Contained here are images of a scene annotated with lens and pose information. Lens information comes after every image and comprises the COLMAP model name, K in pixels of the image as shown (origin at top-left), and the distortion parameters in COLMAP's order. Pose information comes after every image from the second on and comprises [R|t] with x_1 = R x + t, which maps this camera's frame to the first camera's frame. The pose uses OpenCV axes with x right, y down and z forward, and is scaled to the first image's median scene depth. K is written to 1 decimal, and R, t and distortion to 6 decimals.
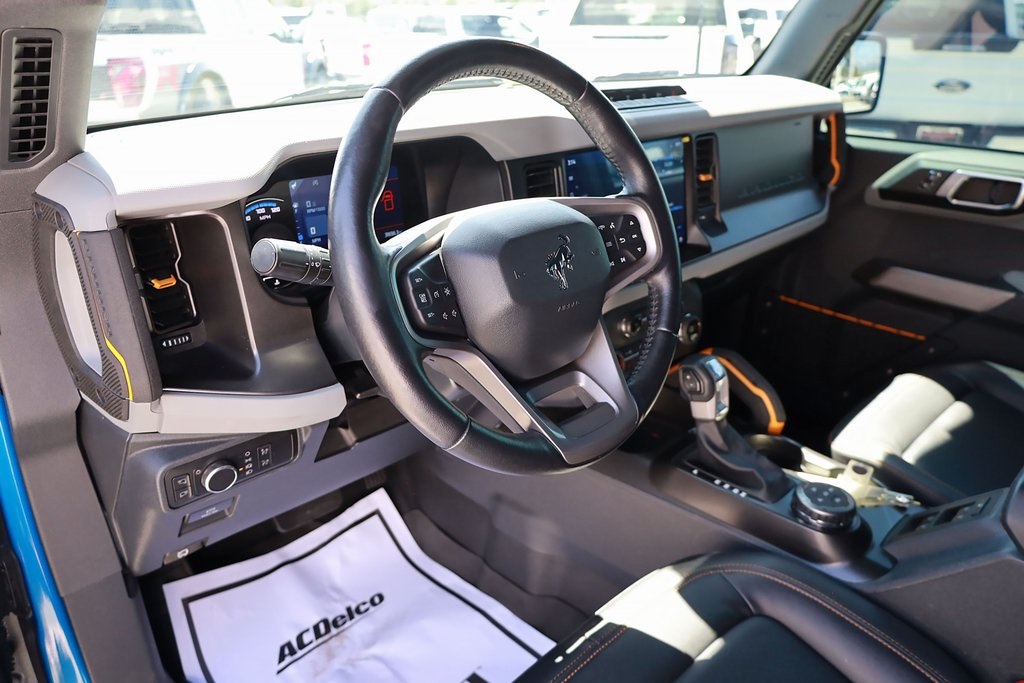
lens RADIAL K [[685.0, 0, 510.8], [0, 685.0, 346.5], [0, 0, 1]] dist [0.022338, -0.003568]
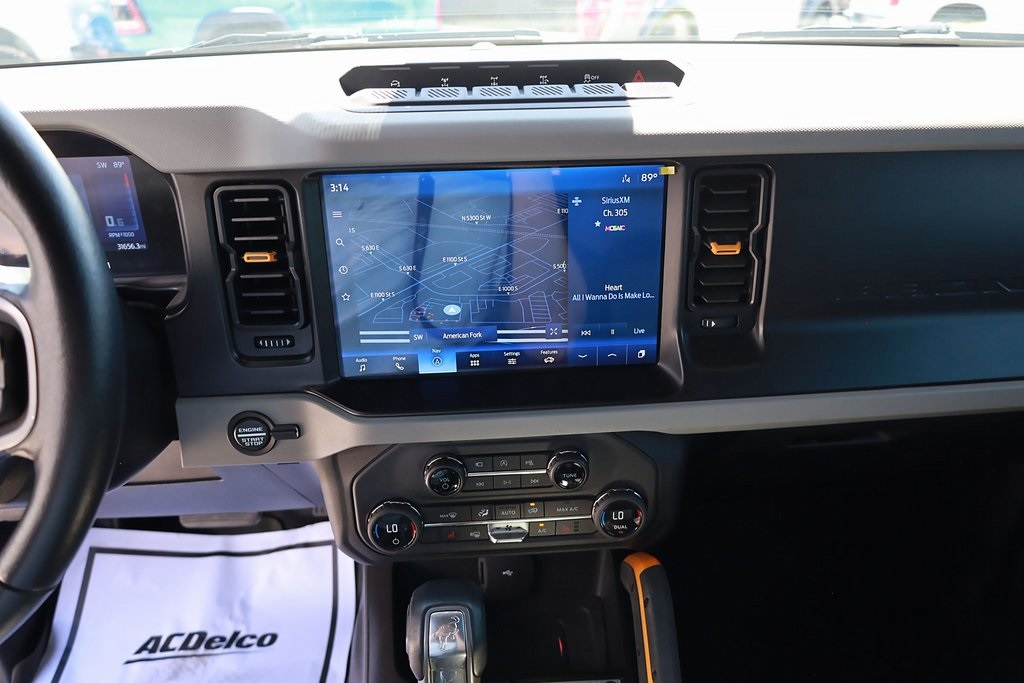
lens RADIAL K [[685.0, 0, 509.5], [0, 685.0, 347.1], [0, 0, 1]] dist [0.022338, -0.003568]
pose [[0.767895, 0.292501, -0.569895, 0.467026], [-0.248035, 0.956030, 0.156475, -0.217263], [0.590606, 0.021197, 0.806682, 0.505783]]
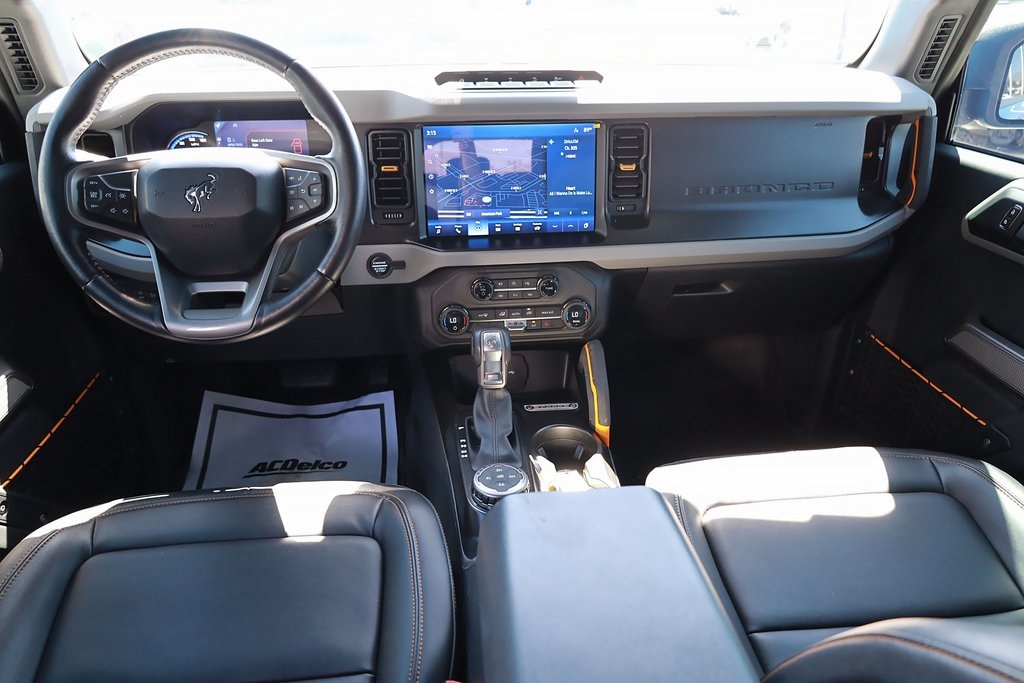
lens RADIAL K [[685.0, 0, 510.5], [0, 685.0, 337.0], [0, 0, 1]] dist [0.022338, -0.003568]
pose [[0.799537, 0.261945, -0.540486, 0.737326], [-0.244932, 0.963859, 0.104807, -0.075898], [0.548406, 0.048585, 0.834799, 0.110538]]
